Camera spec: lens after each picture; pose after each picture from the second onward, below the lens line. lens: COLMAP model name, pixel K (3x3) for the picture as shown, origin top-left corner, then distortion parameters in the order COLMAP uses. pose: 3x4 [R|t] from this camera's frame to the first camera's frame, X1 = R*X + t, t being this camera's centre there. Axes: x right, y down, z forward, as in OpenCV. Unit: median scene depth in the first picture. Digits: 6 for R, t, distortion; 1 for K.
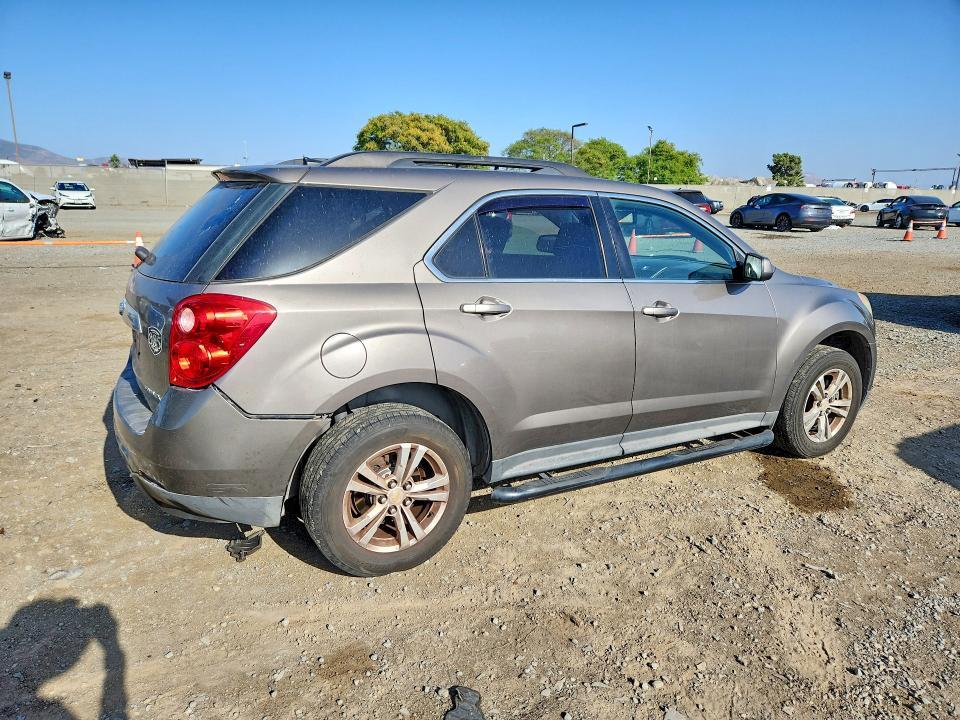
lens RADIAL K [[651.5, 0, 470.2], [0, 651.5, 359.2], [0, 0, 1]] dist [0.028114, -0.008969]
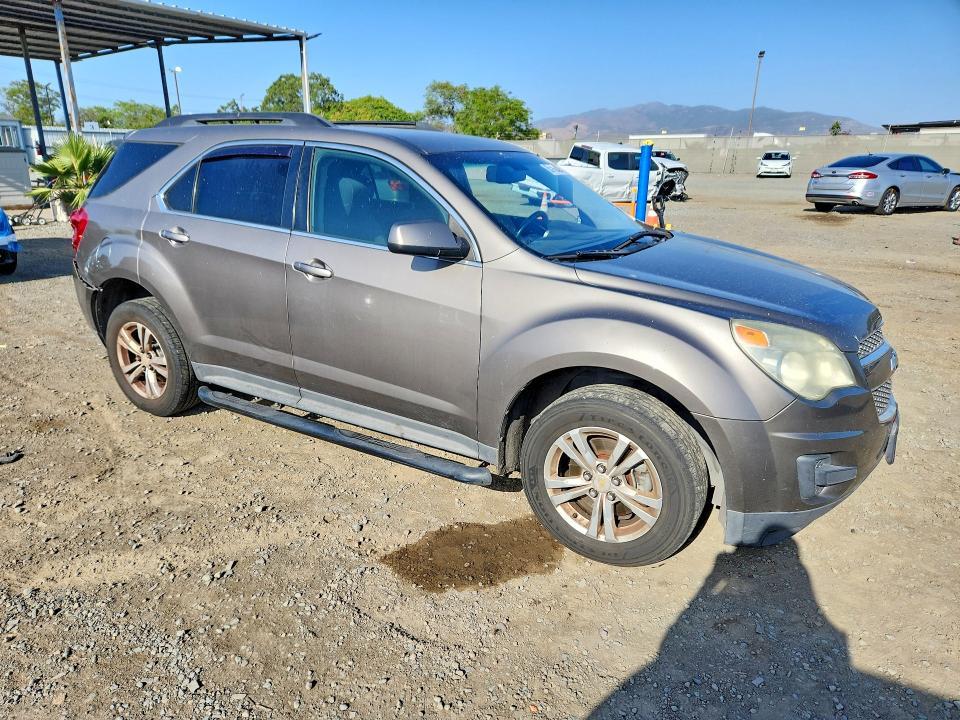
lens RADIAL K [[651.5, 0, 470.2], [0, 651.5, 365.8], [0, 0, 1]] dist [0.028114, -0.008969]
pose [[0.490273, 0.251327, -0.834546, 1.037731], [-0.208591, 0.963530, 0.167629, -0.121990], [0.846240, 0.091895, 0.524817, 0.605504]]
